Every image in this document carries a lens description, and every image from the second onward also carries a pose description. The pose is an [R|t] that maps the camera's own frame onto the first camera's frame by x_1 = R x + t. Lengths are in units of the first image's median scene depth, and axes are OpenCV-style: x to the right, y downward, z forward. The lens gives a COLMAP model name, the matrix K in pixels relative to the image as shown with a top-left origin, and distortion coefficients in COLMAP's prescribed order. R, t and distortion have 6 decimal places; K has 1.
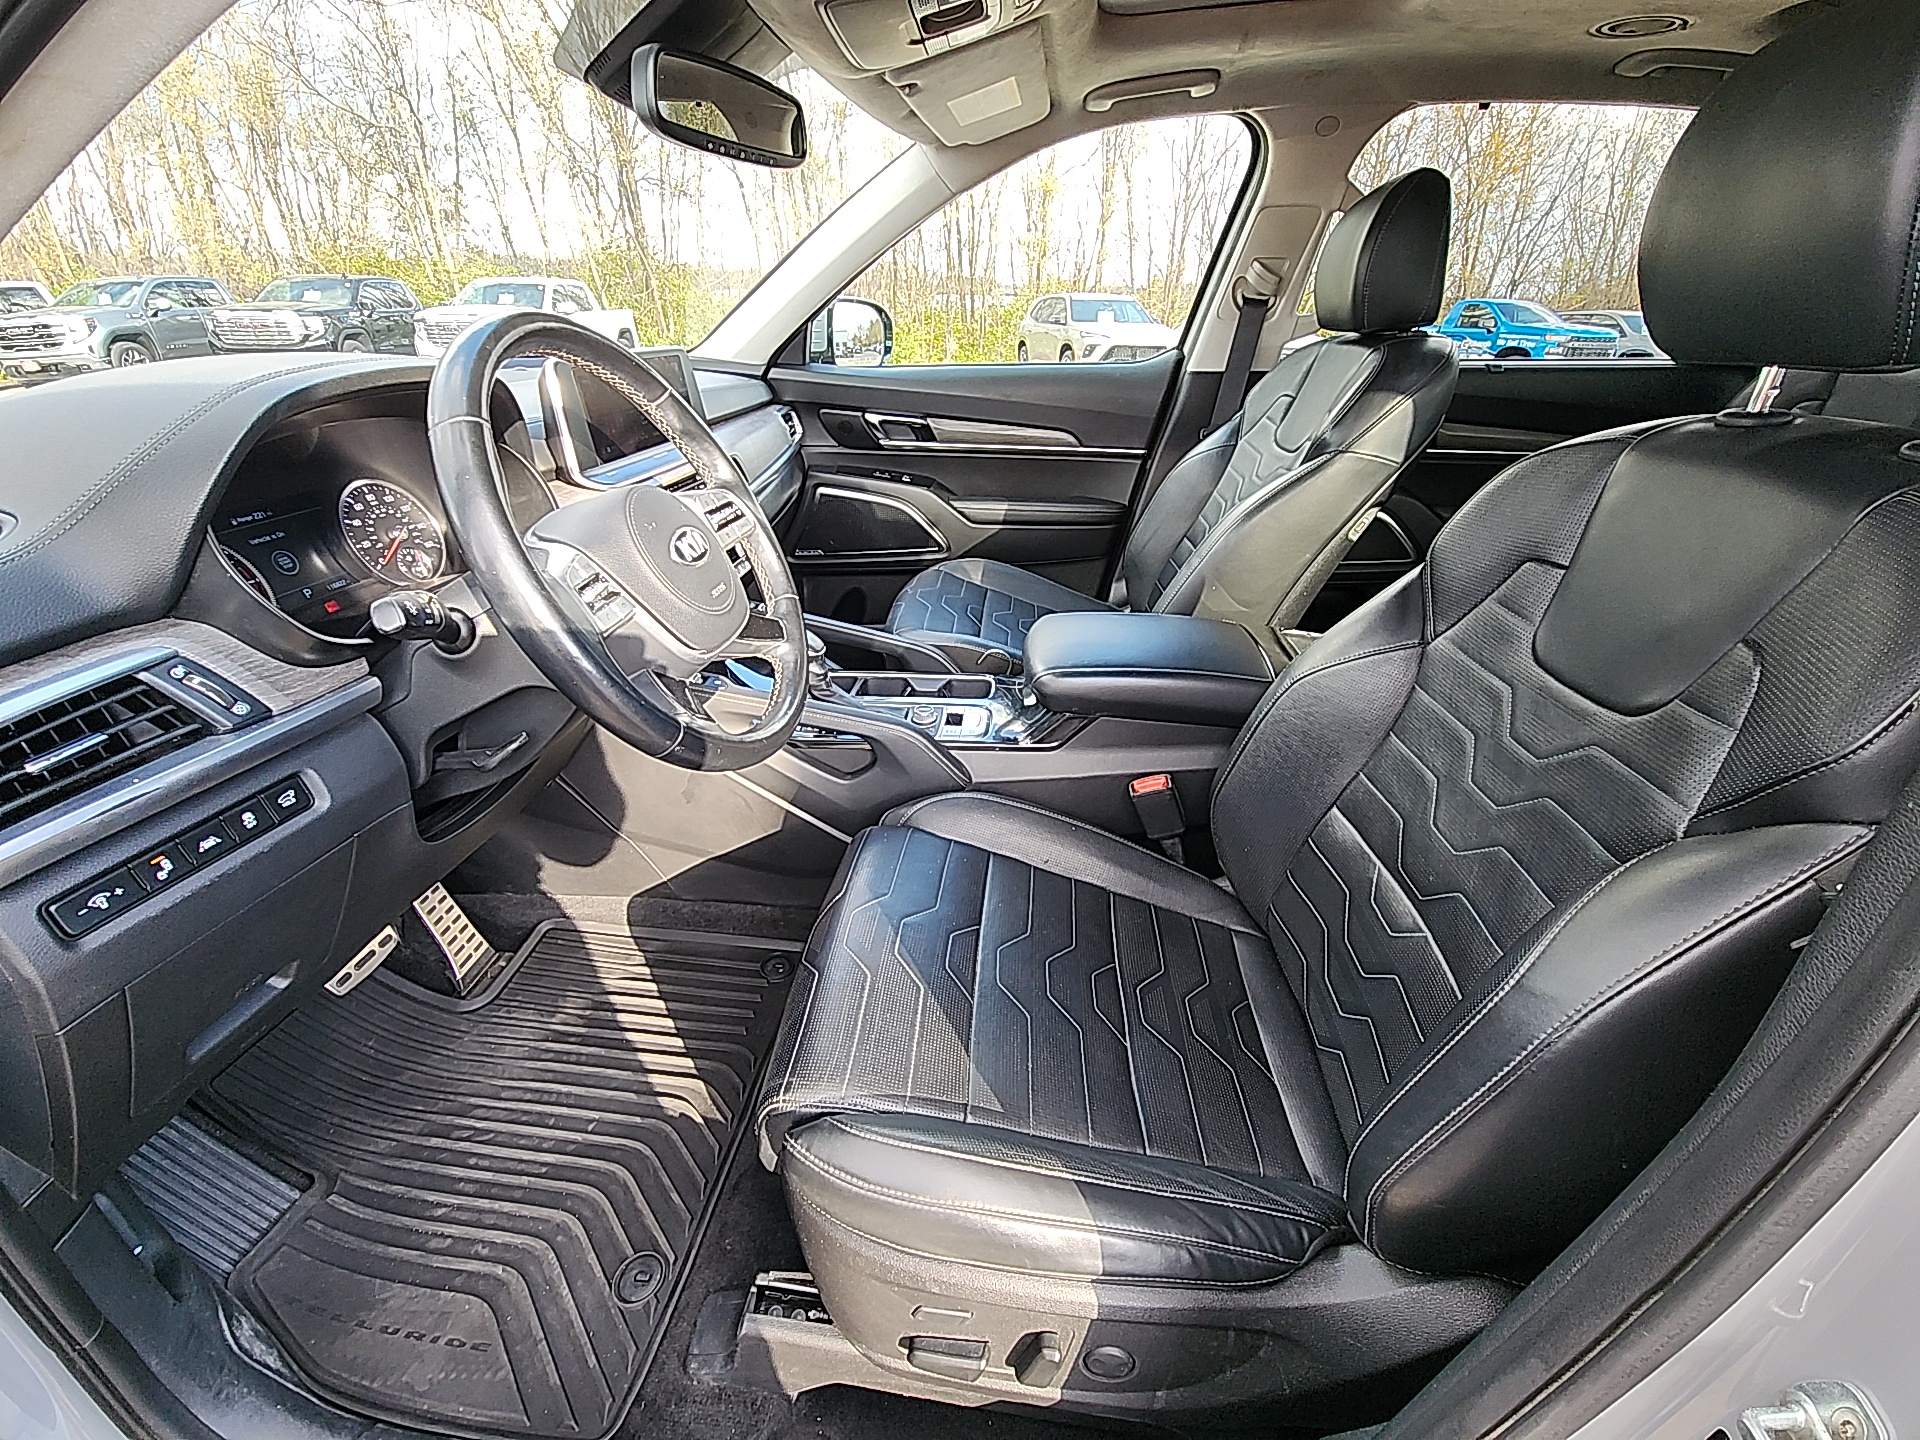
lens RADIAL K [[769.8, 0, 951.8], [0, 769.8, 702.3], [0, 0, 1]] dist [0.014289, -0.008890]
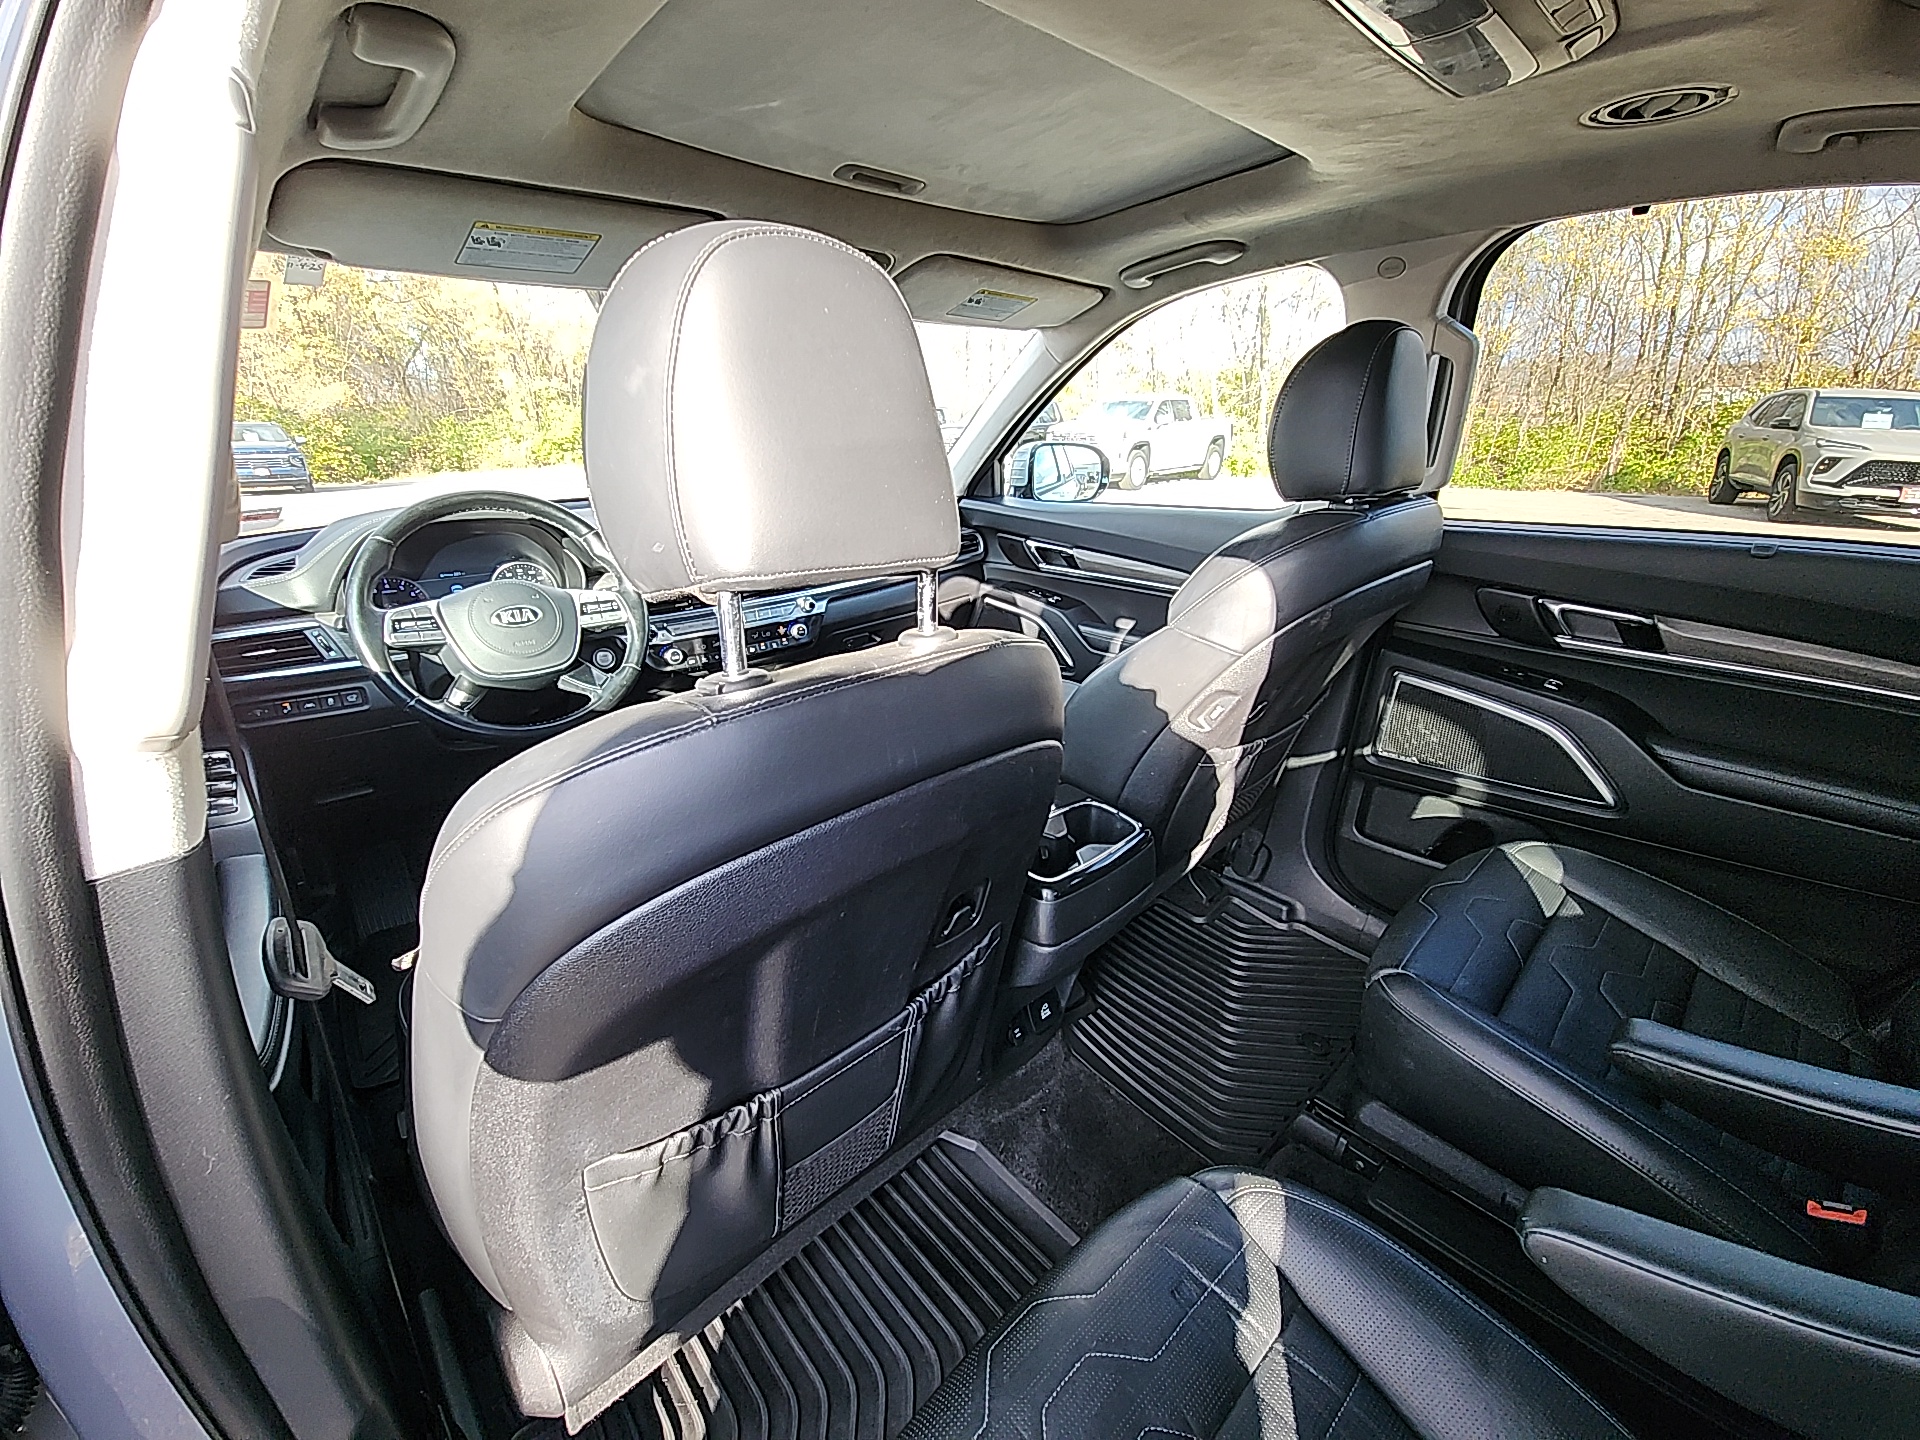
lens RADIAL K [[769.8, 0, 951.8], [0, 769.8, 702.3], [0, 0, 1]] dist [0.014289, -0.008890]
pose [[0.747958, 0.211123, -0.629275, 0.905667], [-0.282418, 0.959191, -0.013874, -0.156835], [0.600666, 0.188096, 0.777059, 0.154145]]
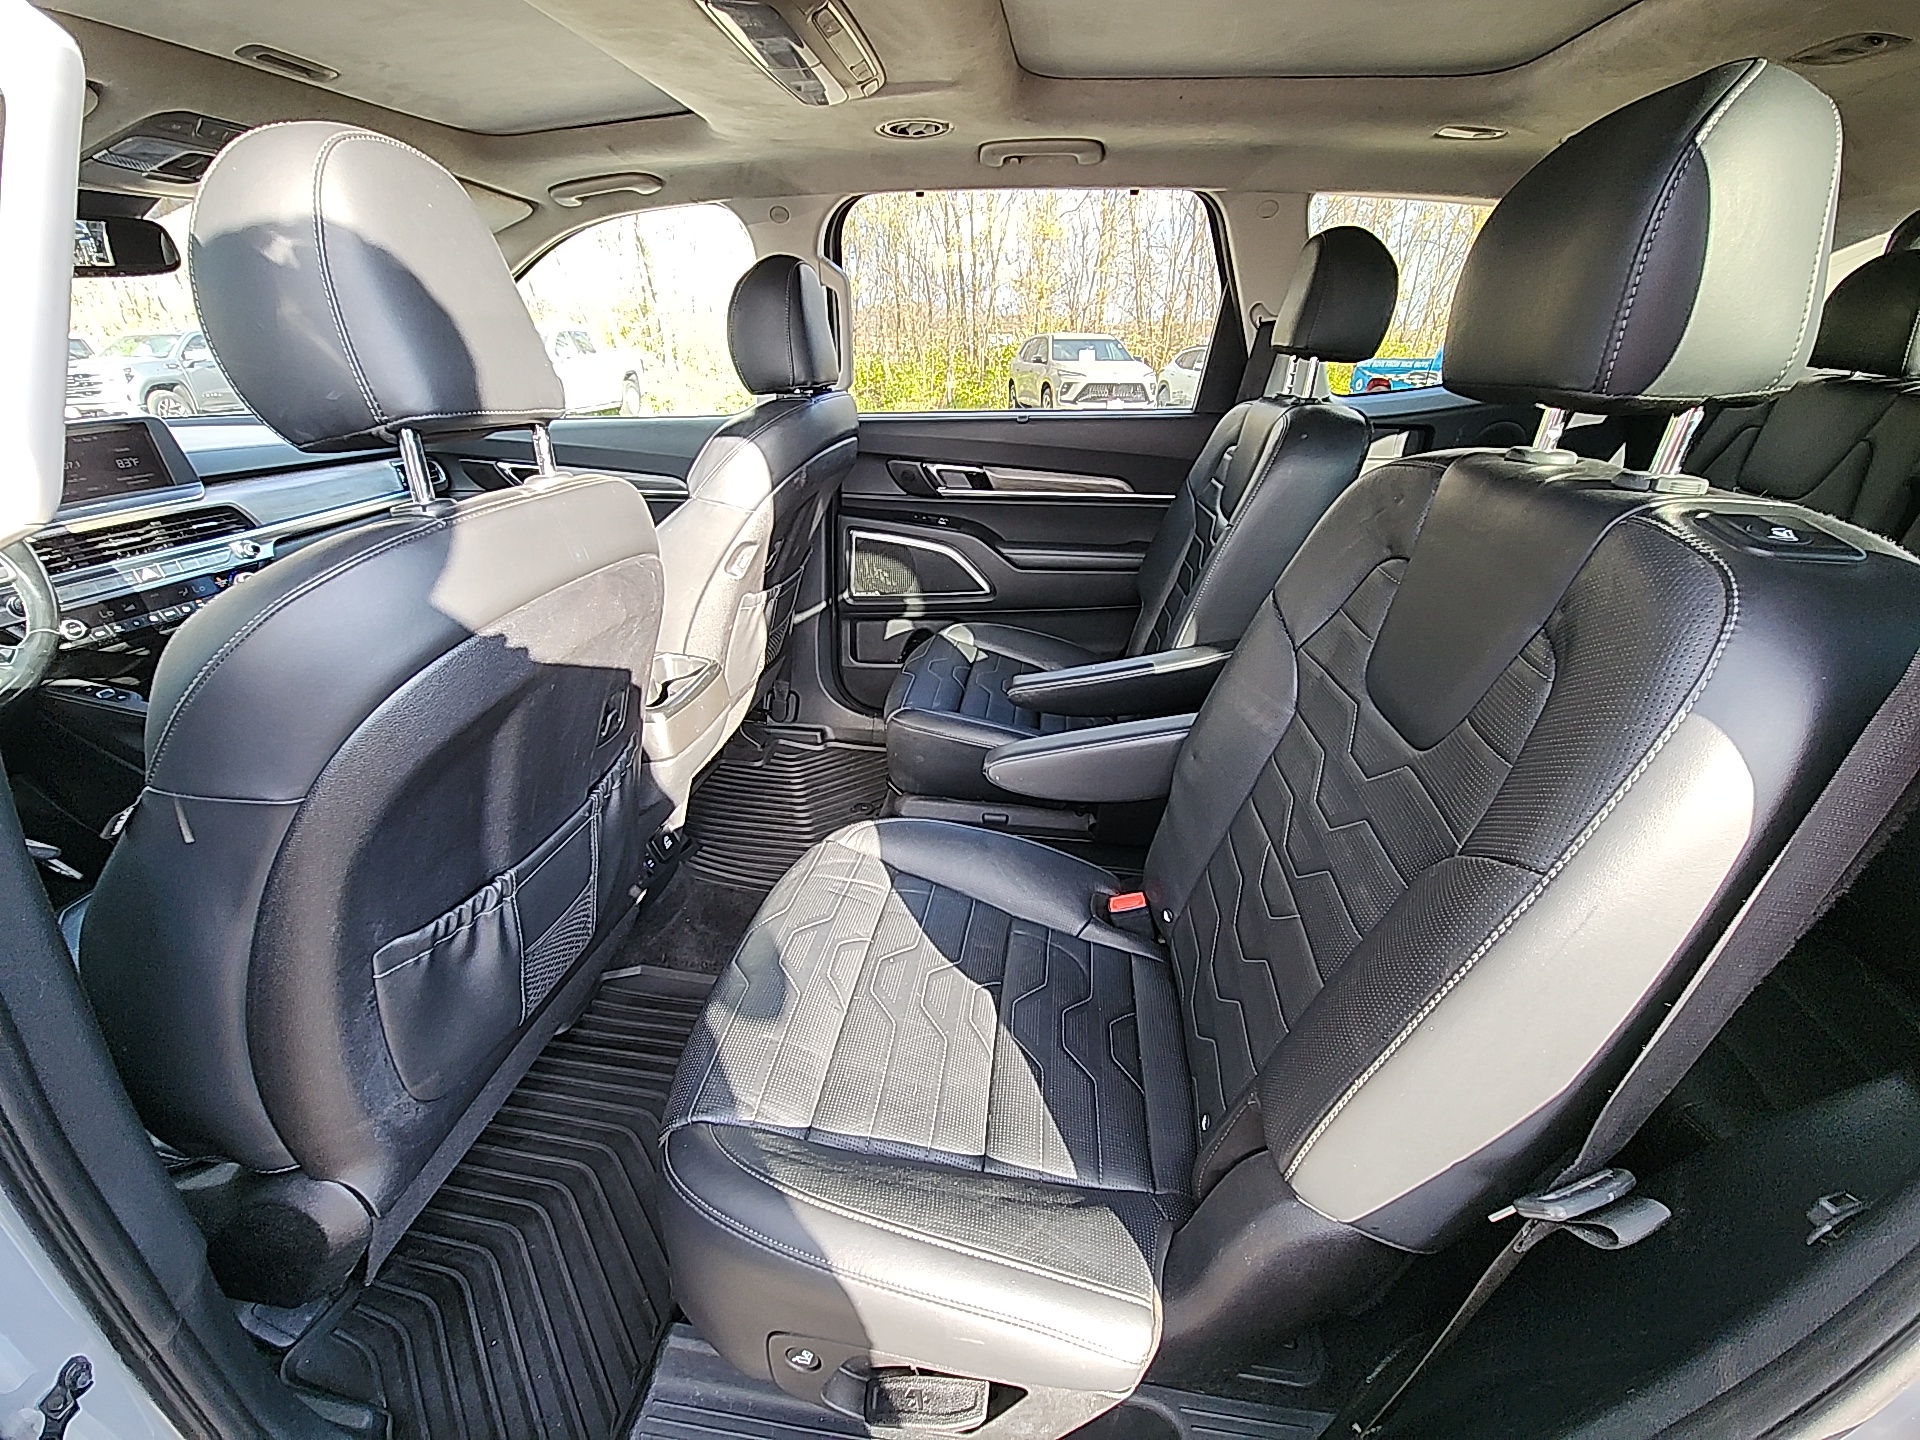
lens RADIAL K [[771.5, 0, 951.2], [0, 771.5, 701.3], [0, 0, 1]] dist [-0.001734, -0.000627]
pose [[0.999167, 0.005932, -0.040373, 0.934504], [-0.007588, 0.999131, -0.040990, 0.017216], [0.040094, 0.041262, 0.998344, -0.108679]]
